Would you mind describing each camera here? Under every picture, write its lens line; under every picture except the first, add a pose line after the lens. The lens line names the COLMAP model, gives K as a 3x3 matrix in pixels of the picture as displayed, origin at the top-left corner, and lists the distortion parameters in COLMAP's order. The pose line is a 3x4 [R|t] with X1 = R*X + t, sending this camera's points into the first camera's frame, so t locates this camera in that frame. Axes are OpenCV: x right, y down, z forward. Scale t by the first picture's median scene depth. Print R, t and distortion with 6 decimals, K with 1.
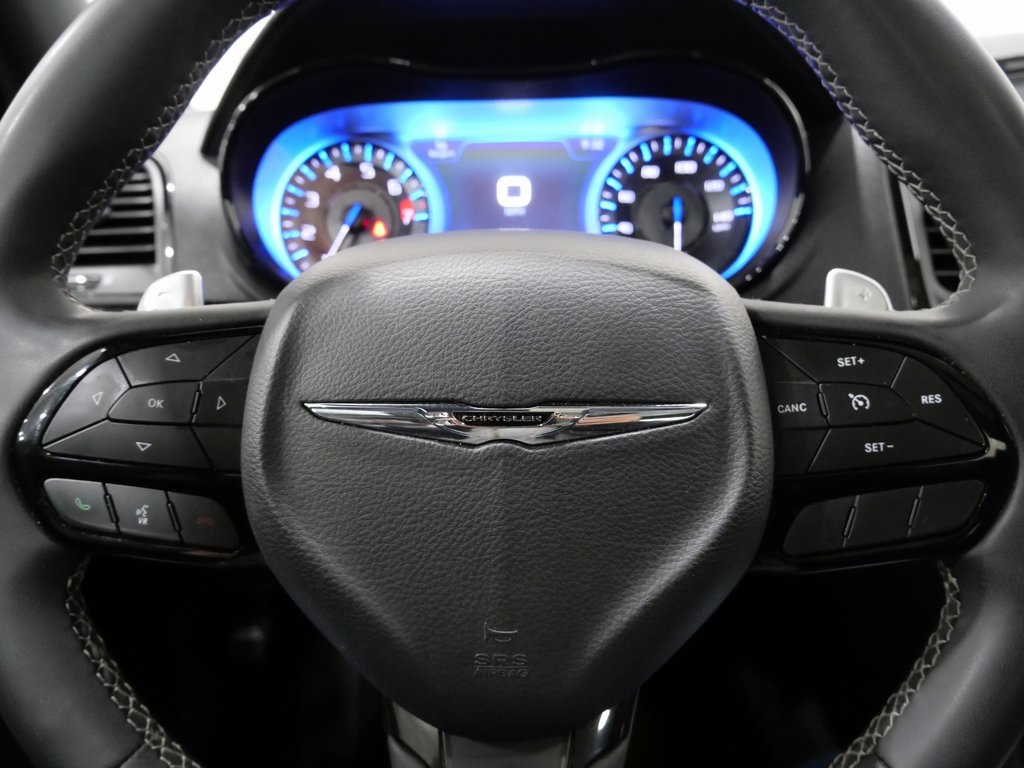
lens RADIAL K [[806.8, 0, 512.0], [0, 806.8, 384.0], [0, 0, 1]] dist [-0.004058, -0.007596]
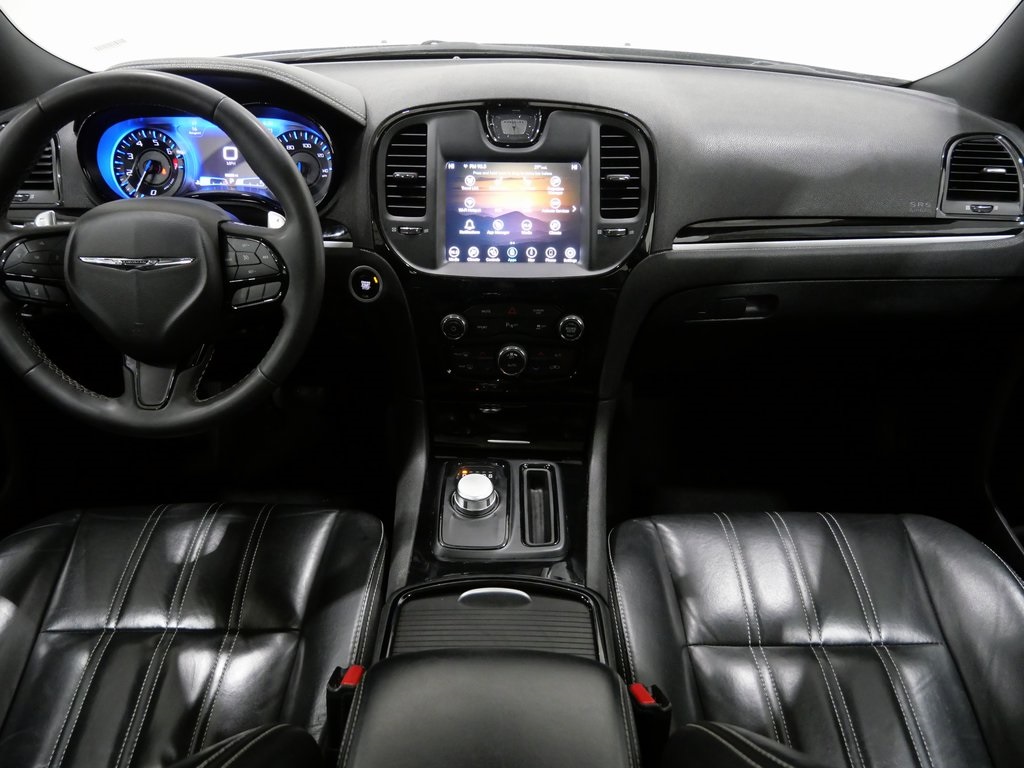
lens RADIAL K [[806.8, 0, 512.0], [0, 806.8, 384.0], [0, 0, 1]] dist [-0.004058, -0.007596]
pose [[0.999639, 0.024194, 0.011714, 0.737869], [-0.025944, 0.982411, 0.184922, -0.062784], [-0.007034, -0.185159, 0.982683, -1.171570]]
